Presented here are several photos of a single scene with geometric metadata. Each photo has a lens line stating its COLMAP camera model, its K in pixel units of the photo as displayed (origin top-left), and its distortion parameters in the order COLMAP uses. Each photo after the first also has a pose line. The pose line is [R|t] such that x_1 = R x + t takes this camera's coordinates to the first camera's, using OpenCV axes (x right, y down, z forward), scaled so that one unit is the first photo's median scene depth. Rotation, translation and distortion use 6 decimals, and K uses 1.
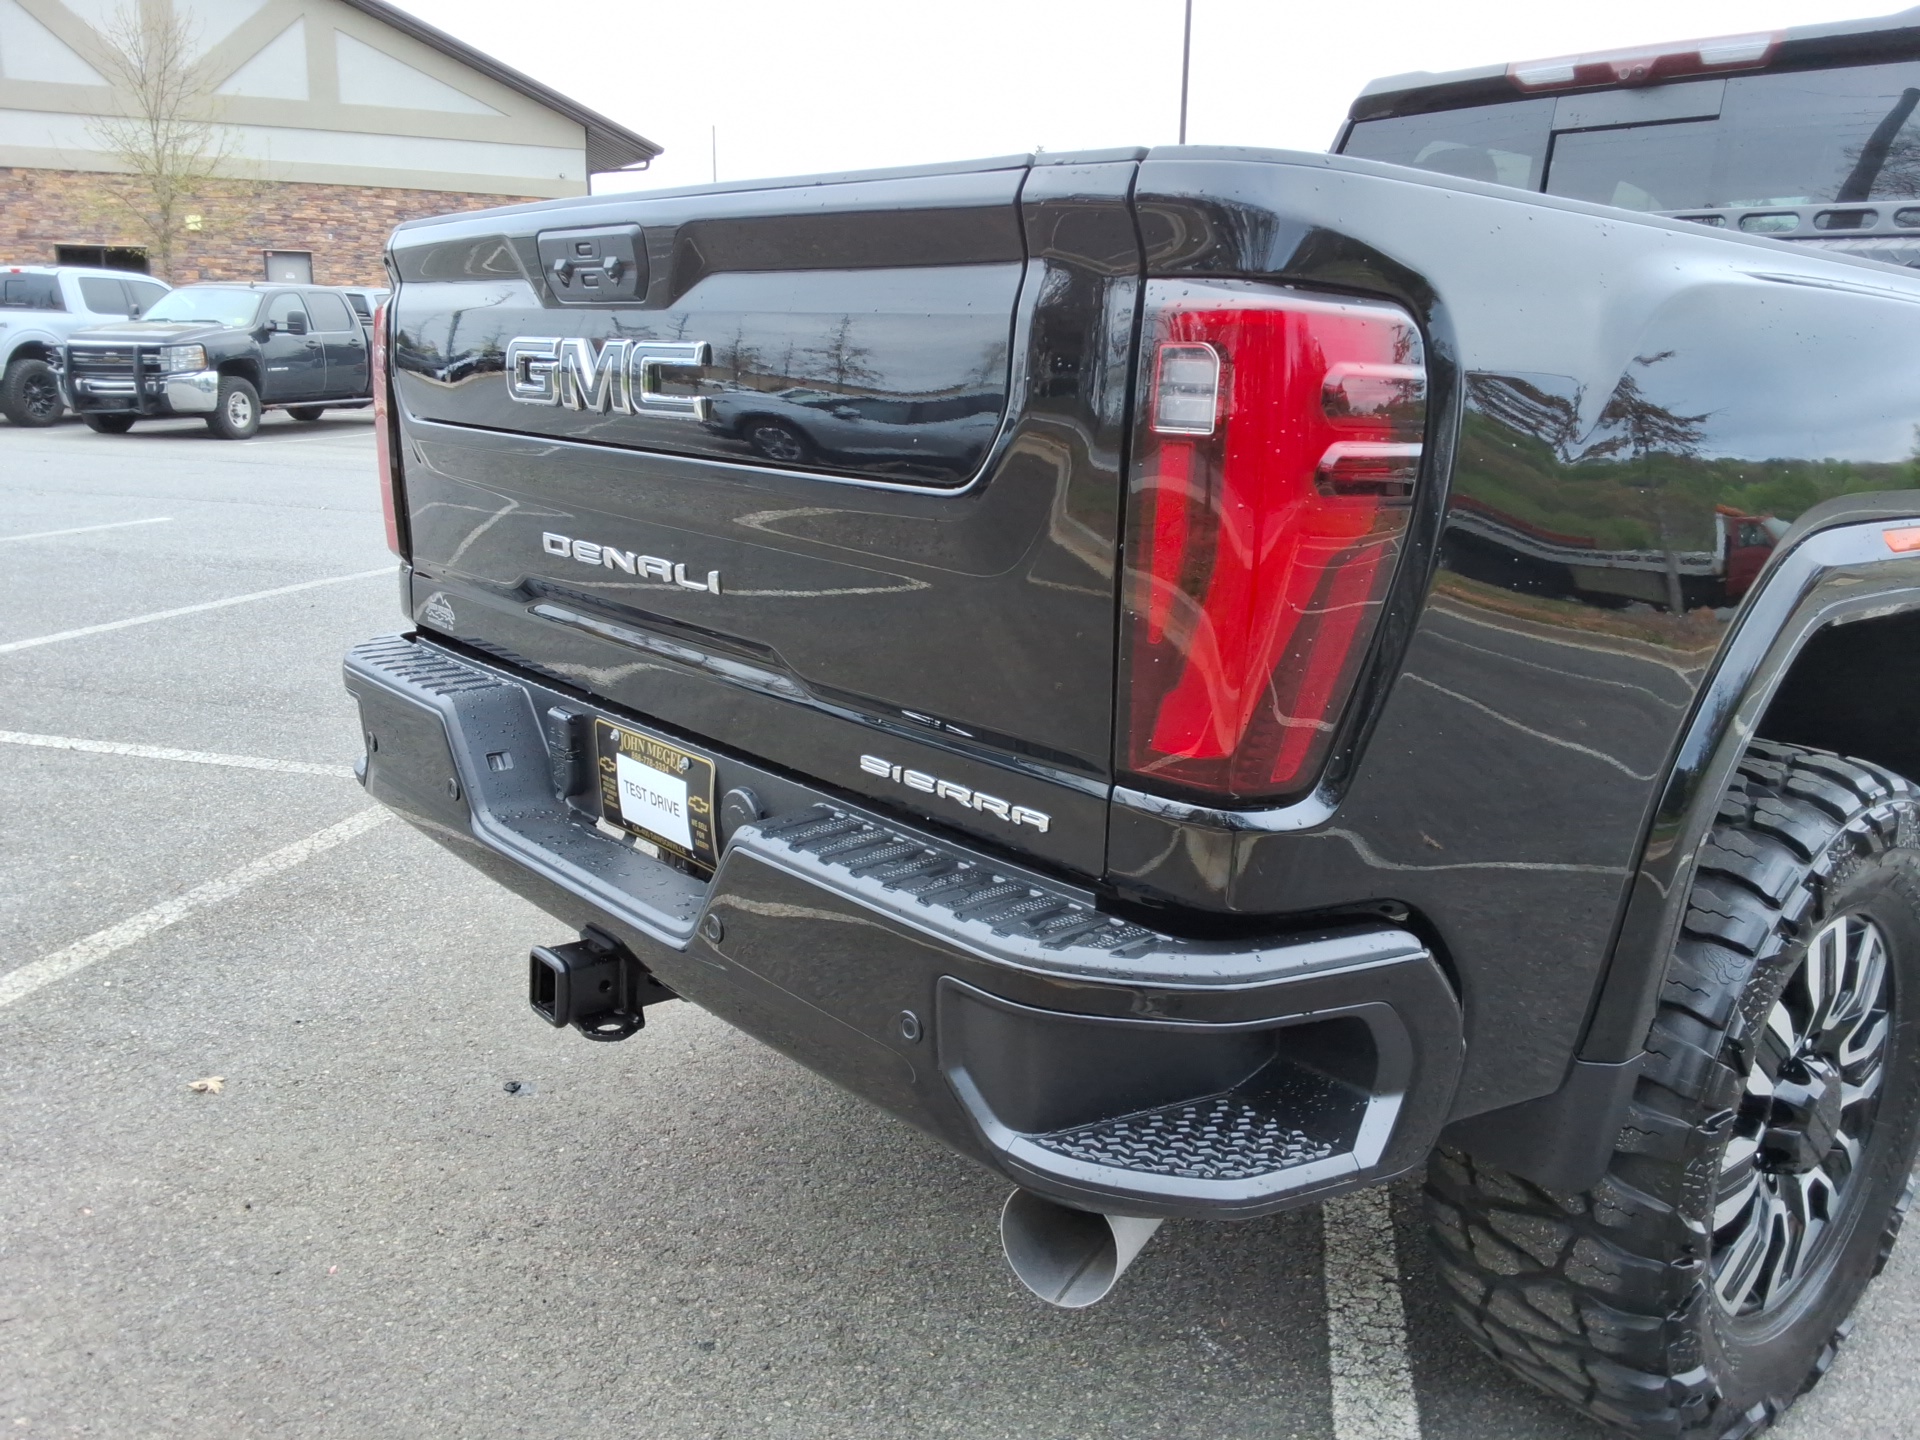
lens RADIAL K [[1541.1, 0, 979.8], [0, 1541.1, 707.2], [0, 0, 1]] dist [0.150015, -0.249045]
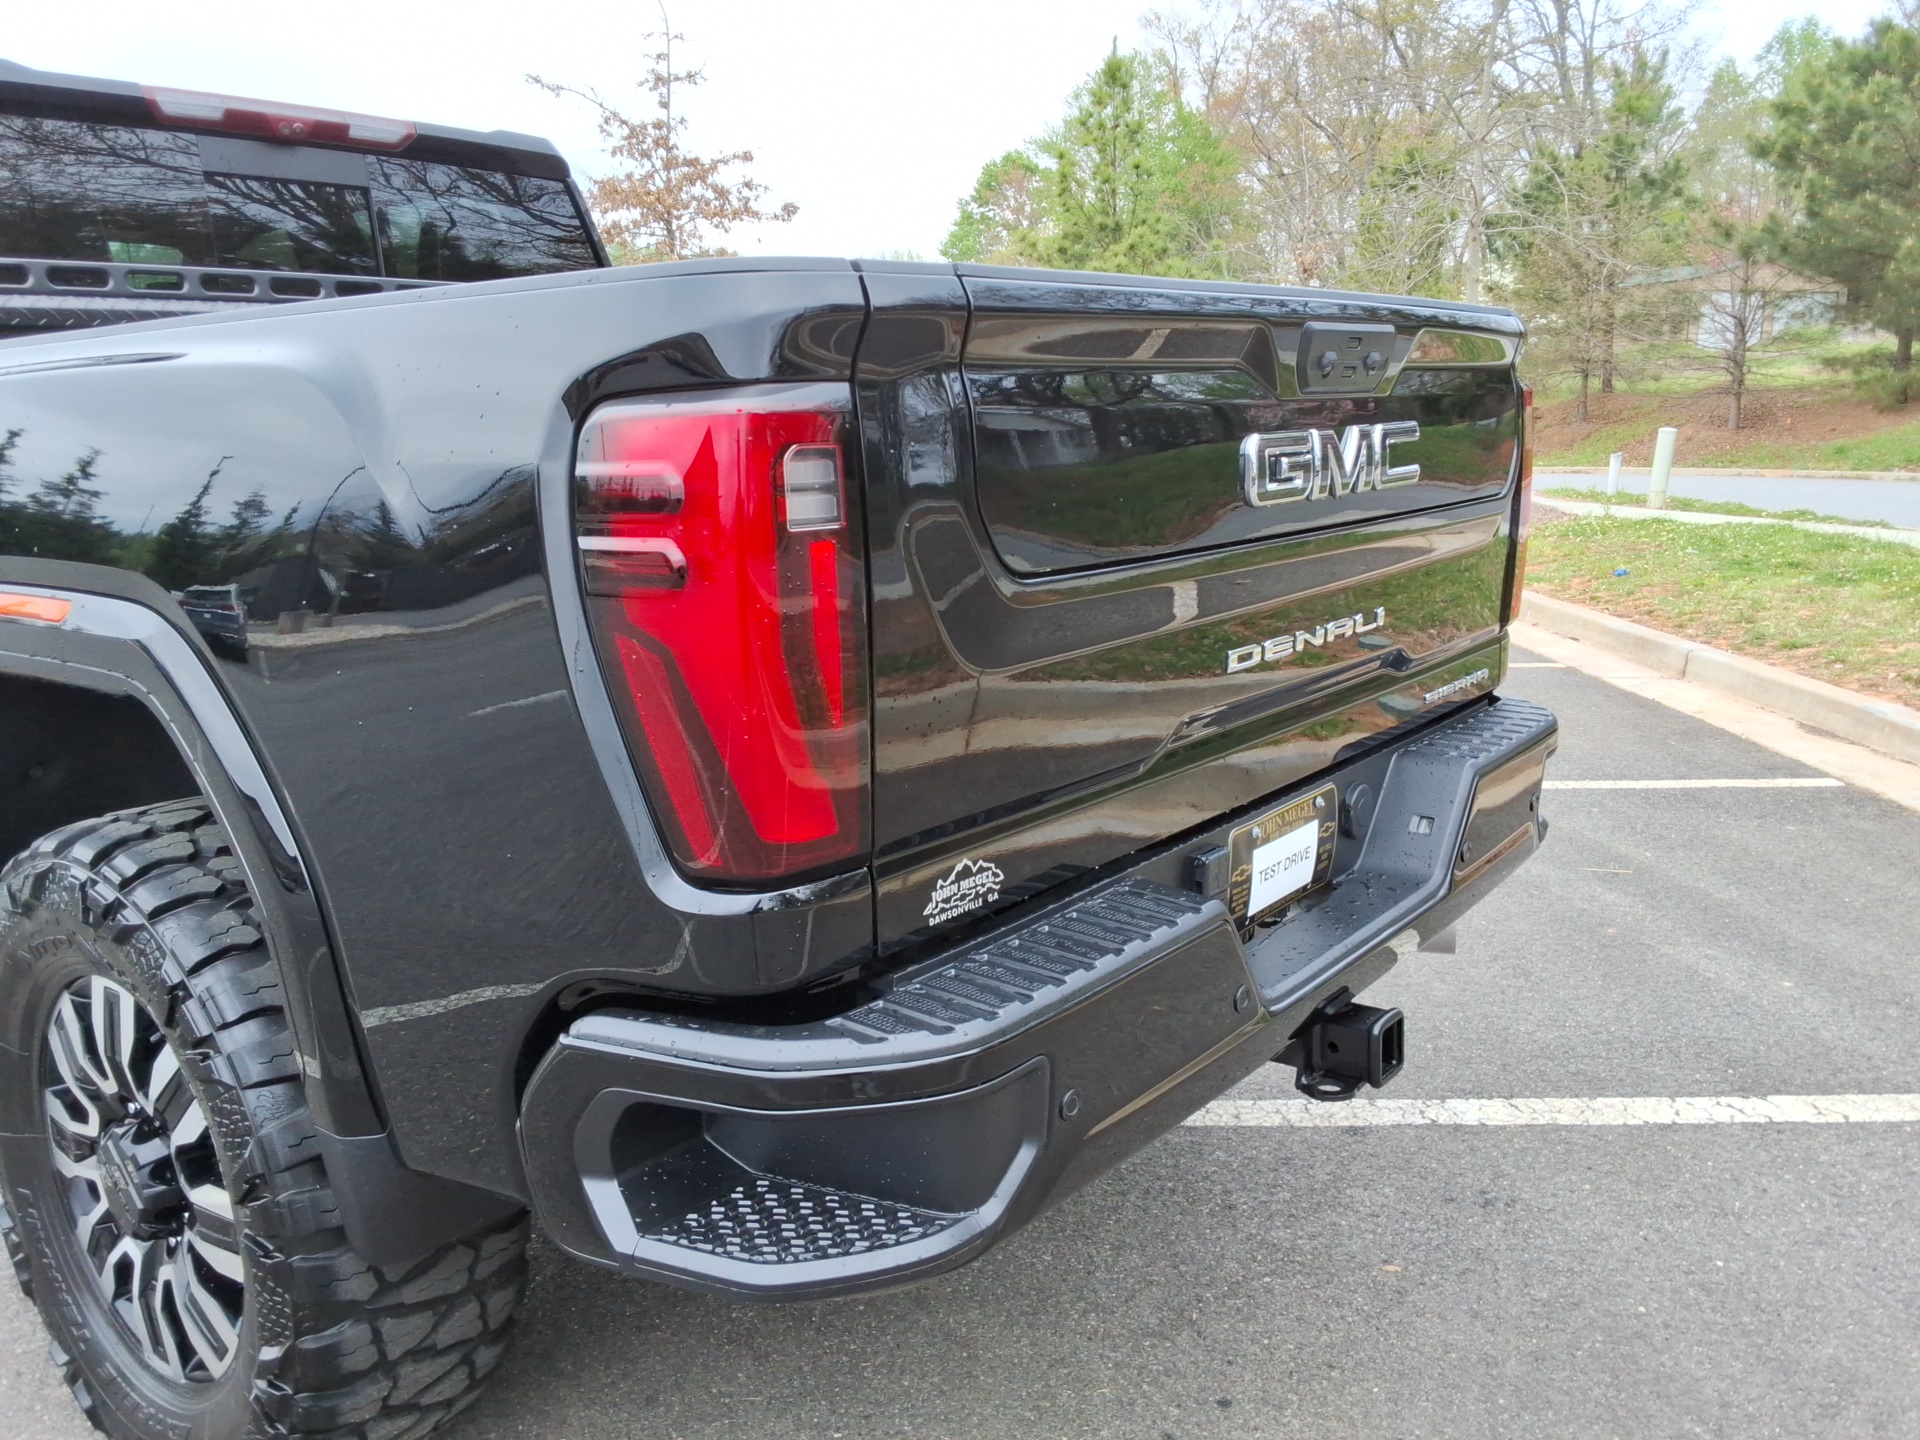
lens RADIAL K [[1540.8, 0, 969.6], [0, 1540.8, 707.4], [0, 0, 1]] dist [0.115573, -0.181690]
pose [[-0.200545, -0.220929, 0.954449, -0.899876], [0.224021, 0.938087, 0.264212, -0.285978], [-0.953727, 0.266803, -0.138636, 1.049136]]
